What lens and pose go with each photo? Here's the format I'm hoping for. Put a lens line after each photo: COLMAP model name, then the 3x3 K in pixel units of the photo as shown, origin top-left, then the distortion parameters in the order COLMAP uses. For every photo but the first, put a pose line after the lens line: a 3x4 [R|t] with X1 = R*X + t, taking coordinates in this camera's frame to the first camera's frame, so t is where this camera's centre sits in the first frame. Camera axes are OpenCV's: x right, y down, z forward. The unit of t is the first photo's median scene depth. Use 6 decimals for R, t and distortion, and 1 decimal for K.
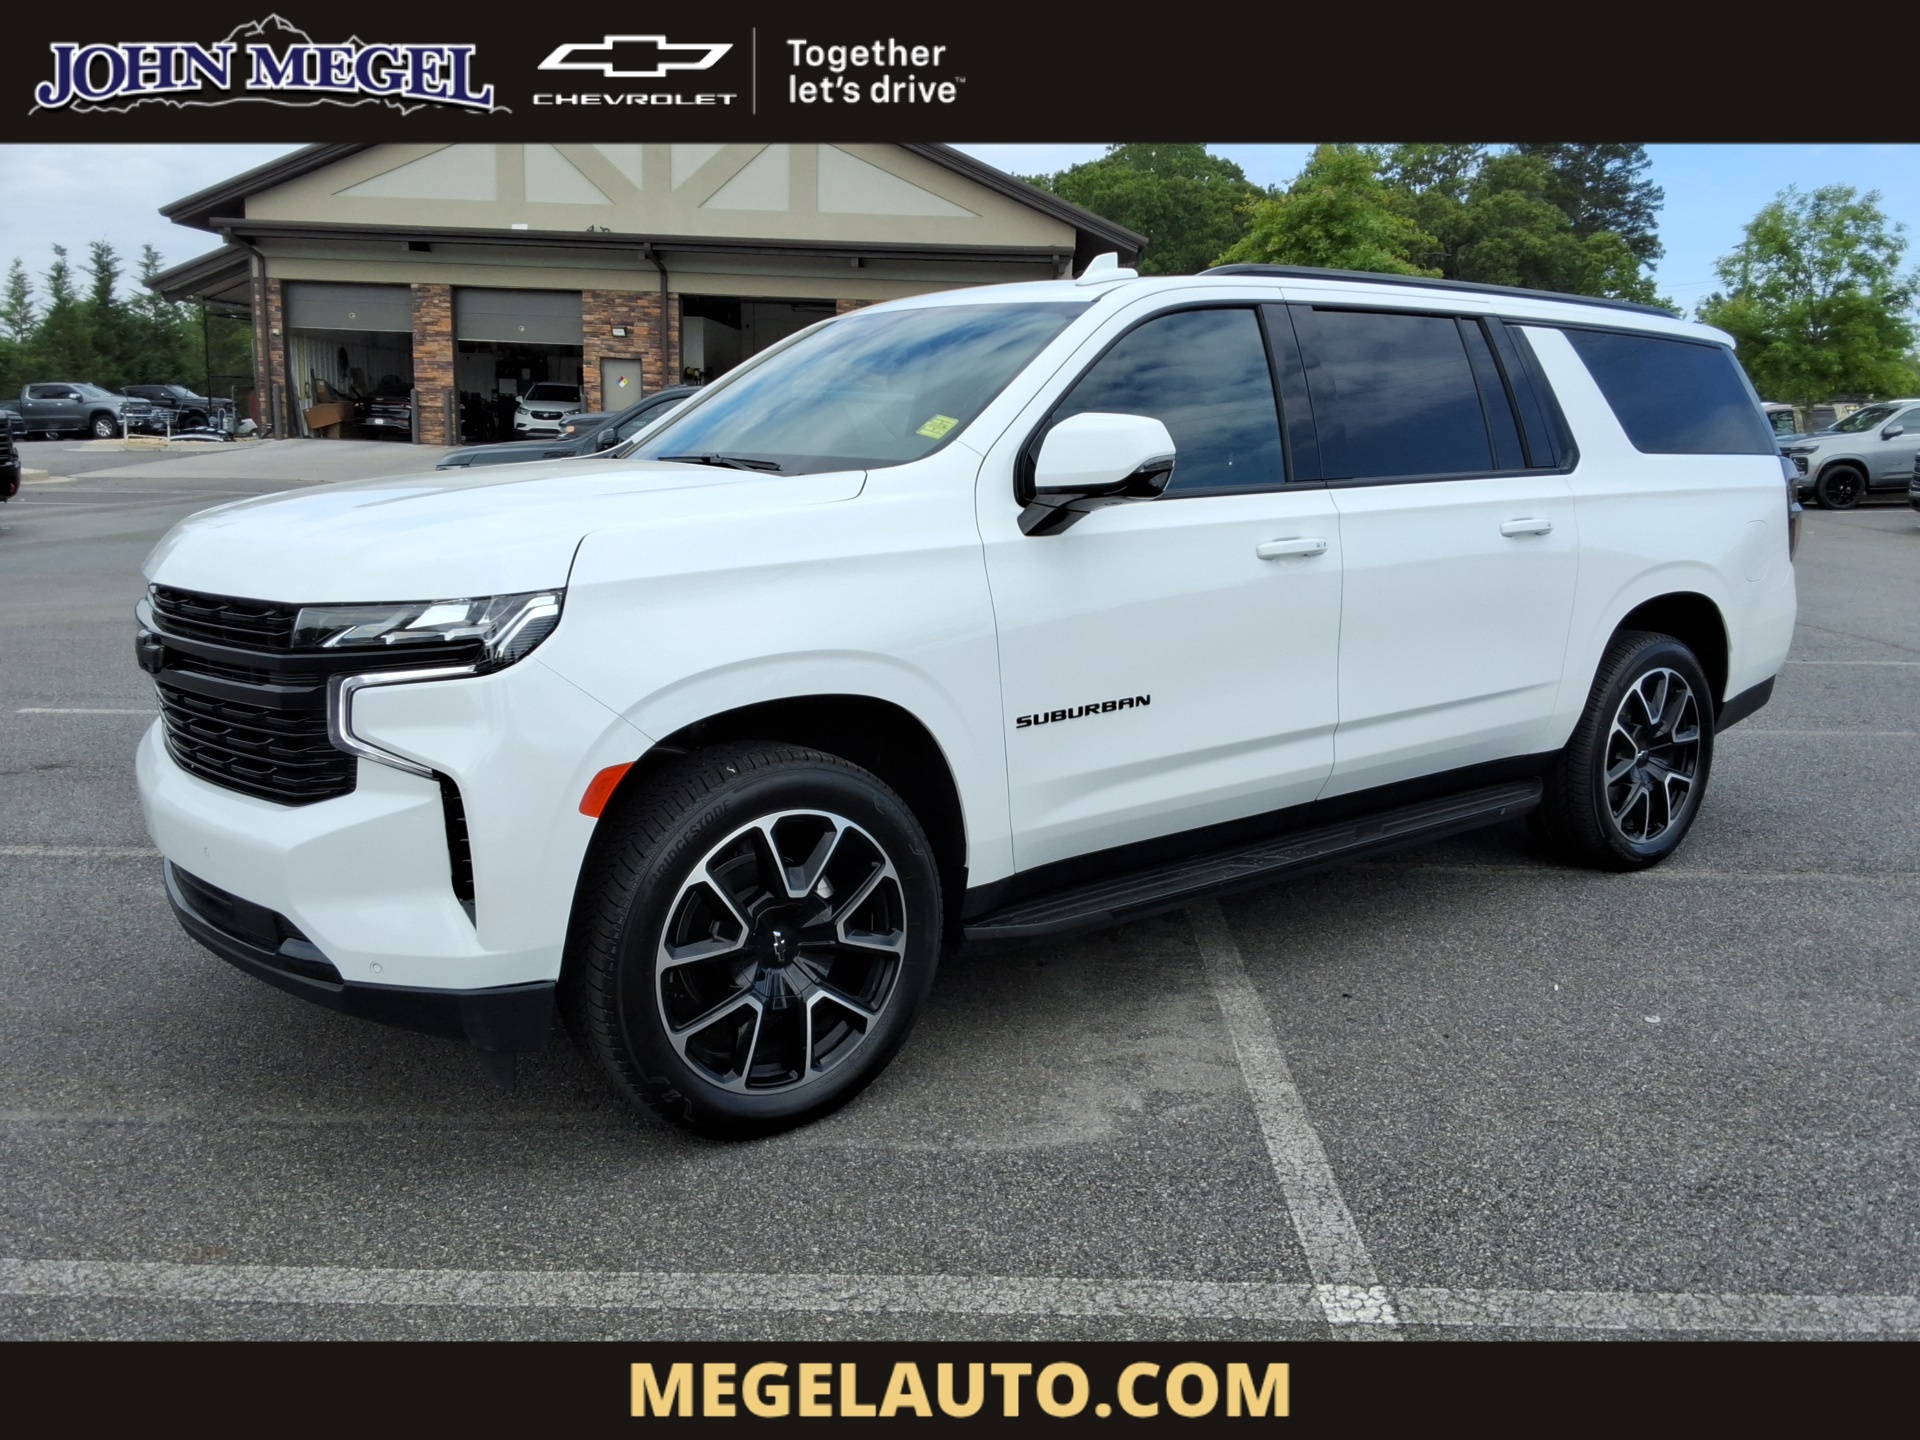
lens RADIAL K [[1536.4, 0, 982.5], [0, 1536.4, 697.7], [0, 0, 1]] dist [0.134143, -0.210608]
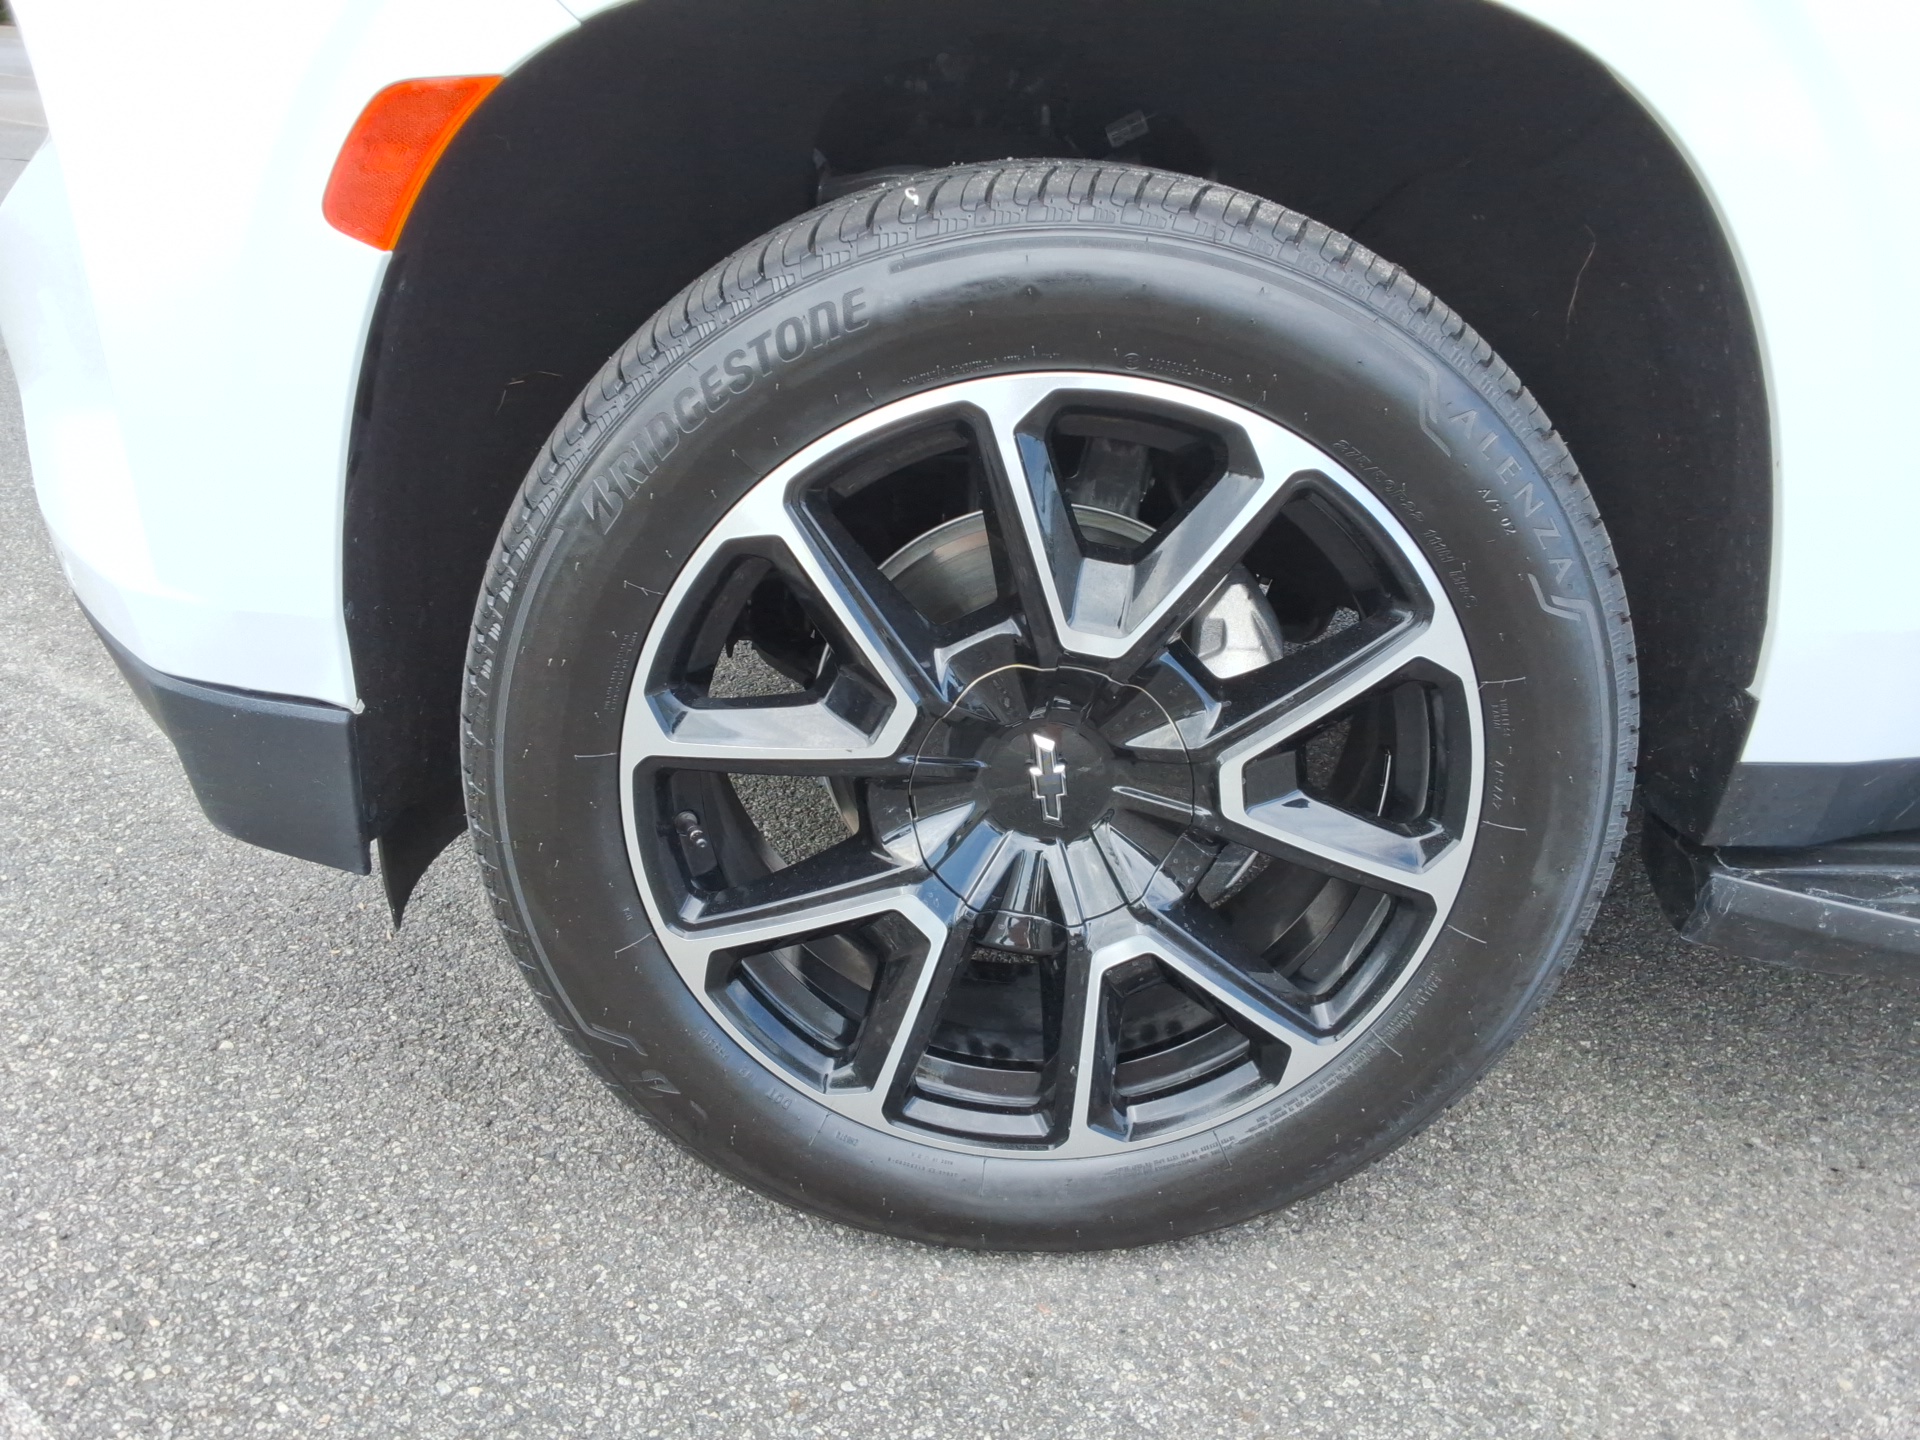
lens RADIAL K [[1536.4, 0, 982.5], [0, 1536.4, 697.7], [0, 0, 1]] dist [0.134143, -0.210608]
pose [[0.799990, 0.255782, -0.542762, 0.034919], [-0.145067, 0.960200, 0.238686, 0.057382], [0.582212, -0.112209, 0.805257, 0.646070]]
